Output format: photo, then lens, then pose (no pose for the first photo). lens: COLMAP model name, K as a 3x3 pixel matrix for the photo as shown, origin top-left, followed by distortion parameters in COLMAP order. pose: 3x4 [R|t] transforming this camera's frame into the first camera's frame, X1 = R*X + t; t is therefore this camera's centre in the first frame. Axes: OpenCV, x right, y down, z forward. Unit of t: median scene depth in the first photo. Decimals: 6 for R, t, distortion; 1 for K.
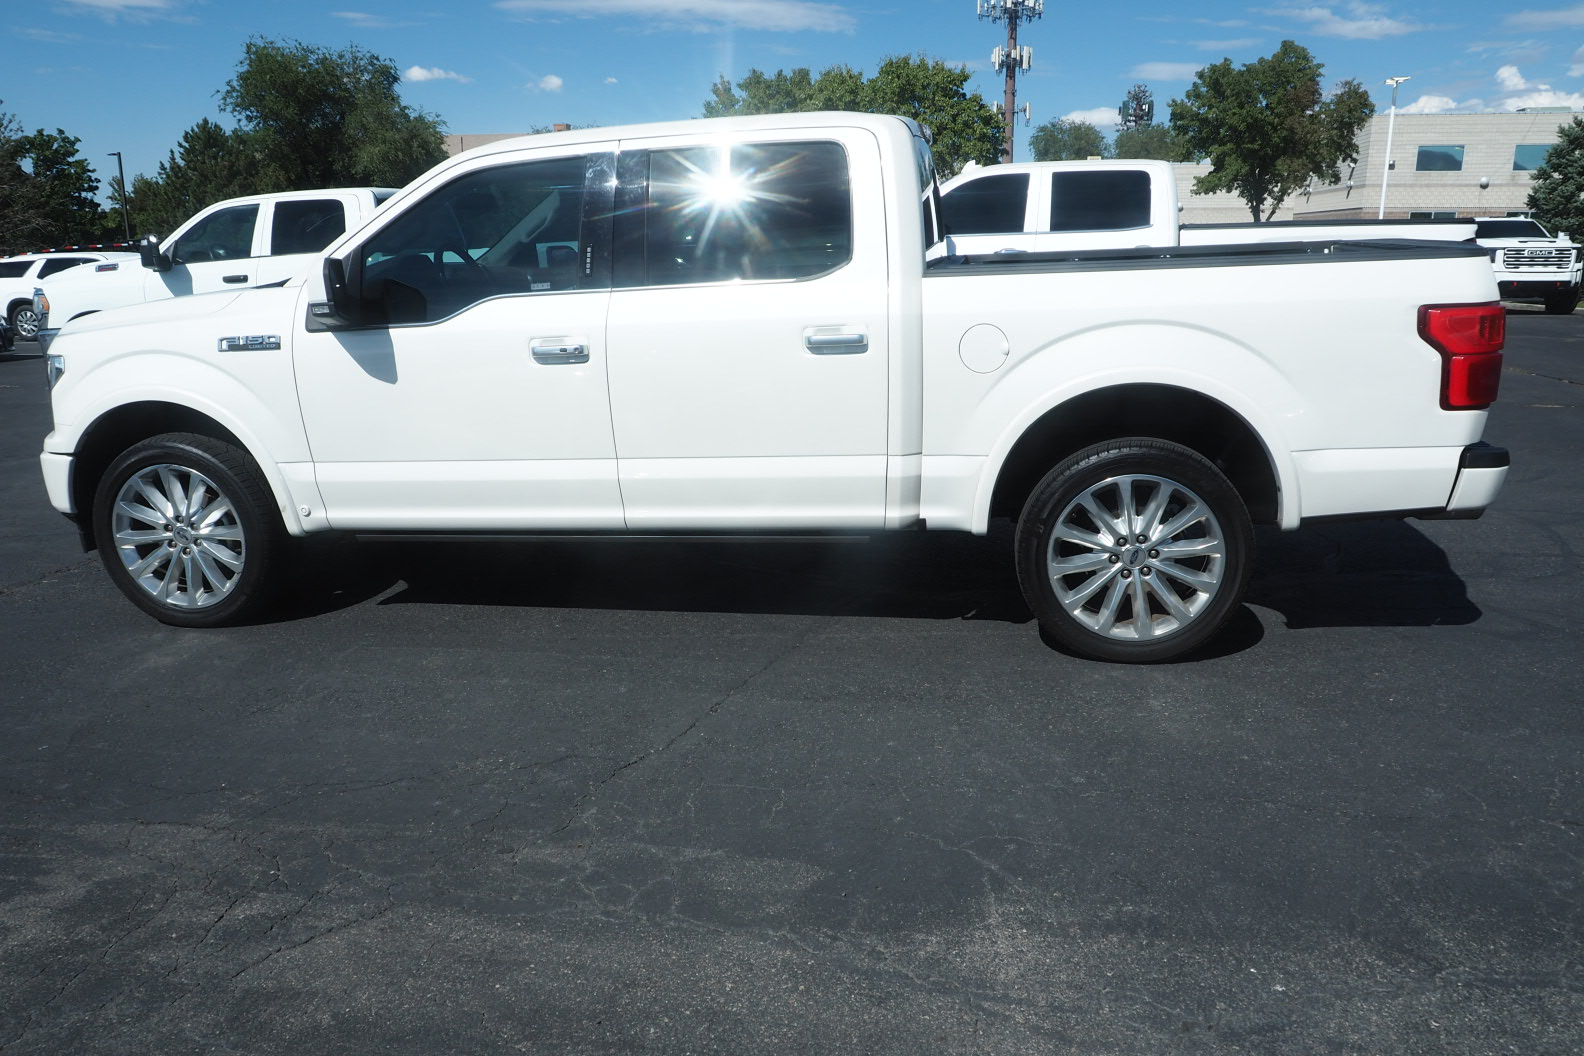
lens RADIAL K [[1179.7, 0, 786.0], [0, 1179.7, 532.0], [0, 0, 1]] dist [-0.027685, 0.001857]
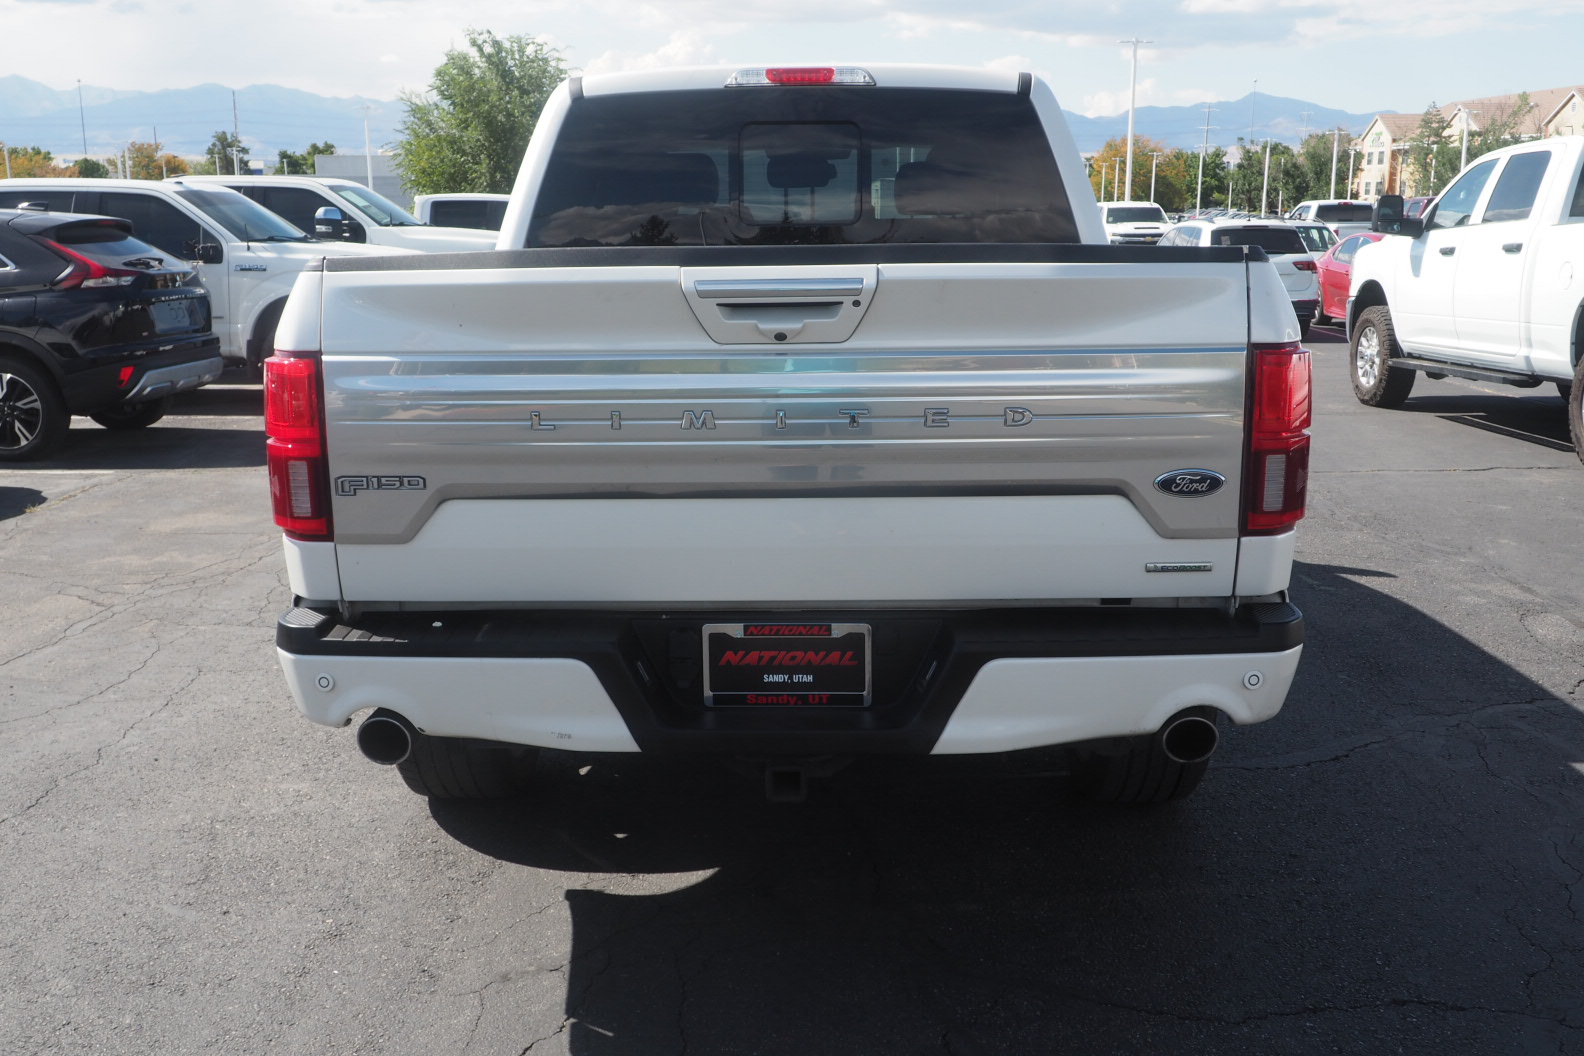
lens RADIAL K [[1478.4, 0, 792.0], [0, 1478.4, 528.0], [0, 0, 1]] dist [-0.007461, -0.004179]
pose [[0.121606, 0.220027, -0.967884, 0.113803], [-0.238993, 0.952924, 0.186598, -0.026025], [0.963377, 0.208626, 0.168466, 0.095620]]
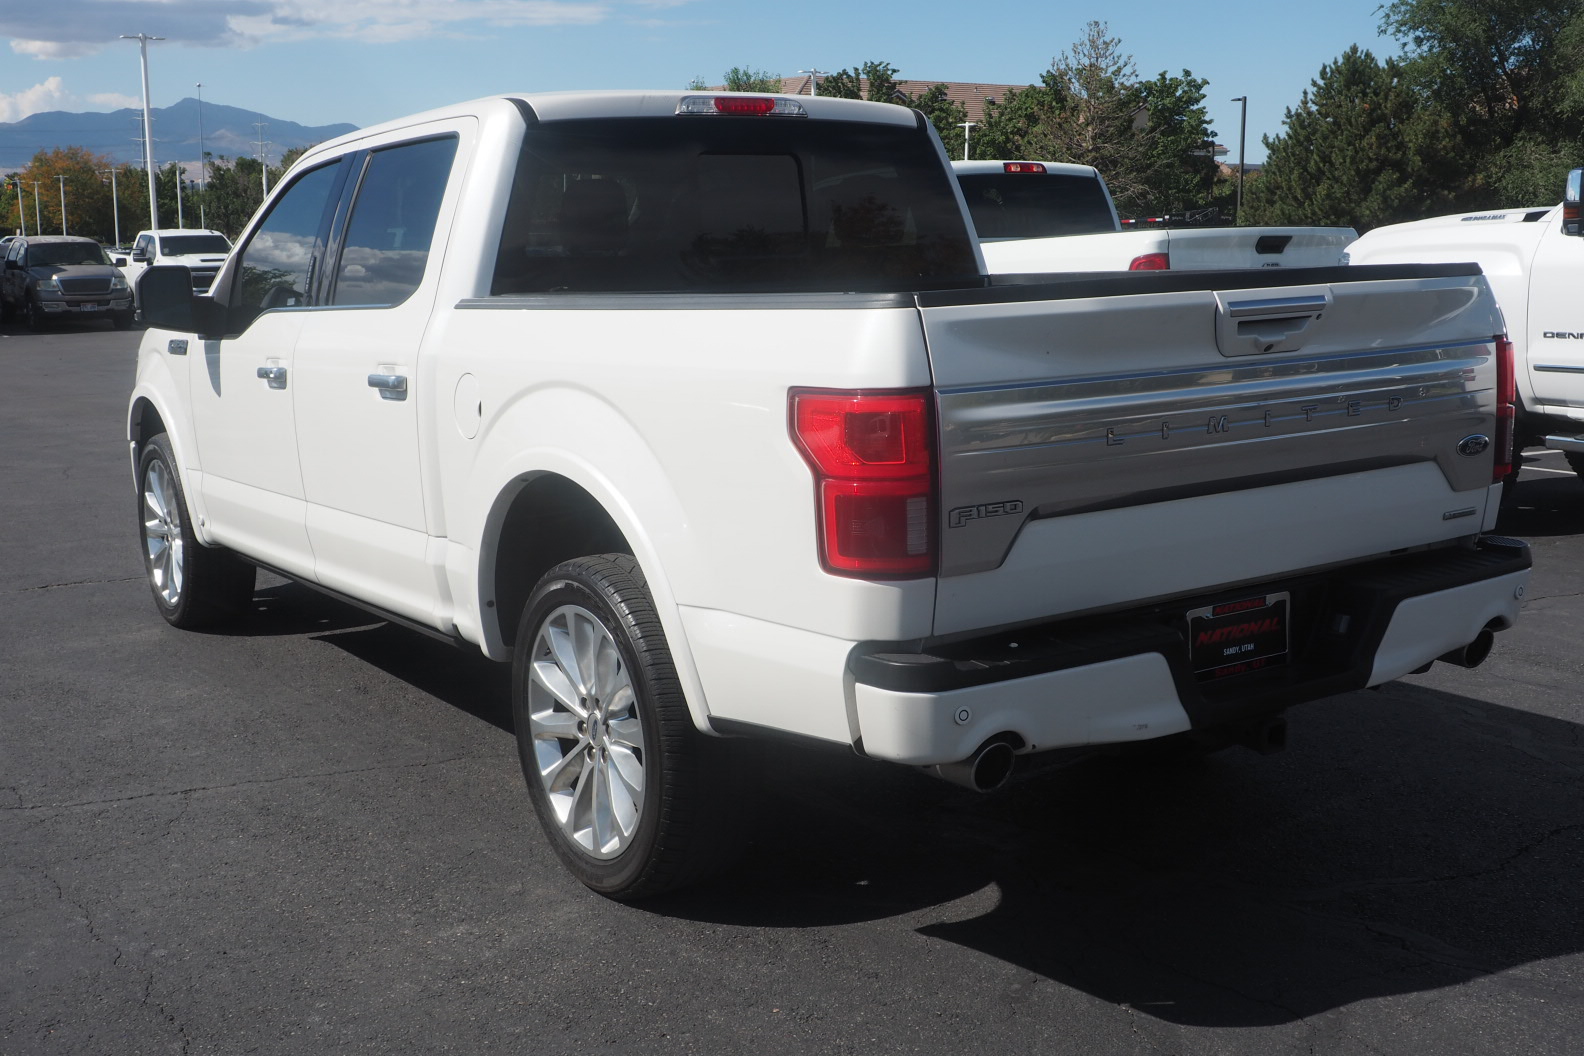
lens RADIAL K [[1771.7, 0, 792.0], [0, 1771.7, 528.0], [0, 0, 1]] dist [-0.009537, 0.000848]
pose [[0.675246, 0.125461, -0.726844, 0.101315], [-0.171824, 0.985073, 0.010407, -0.011336], [0.717300, 0.117862, 0.686723, 0.033568]]
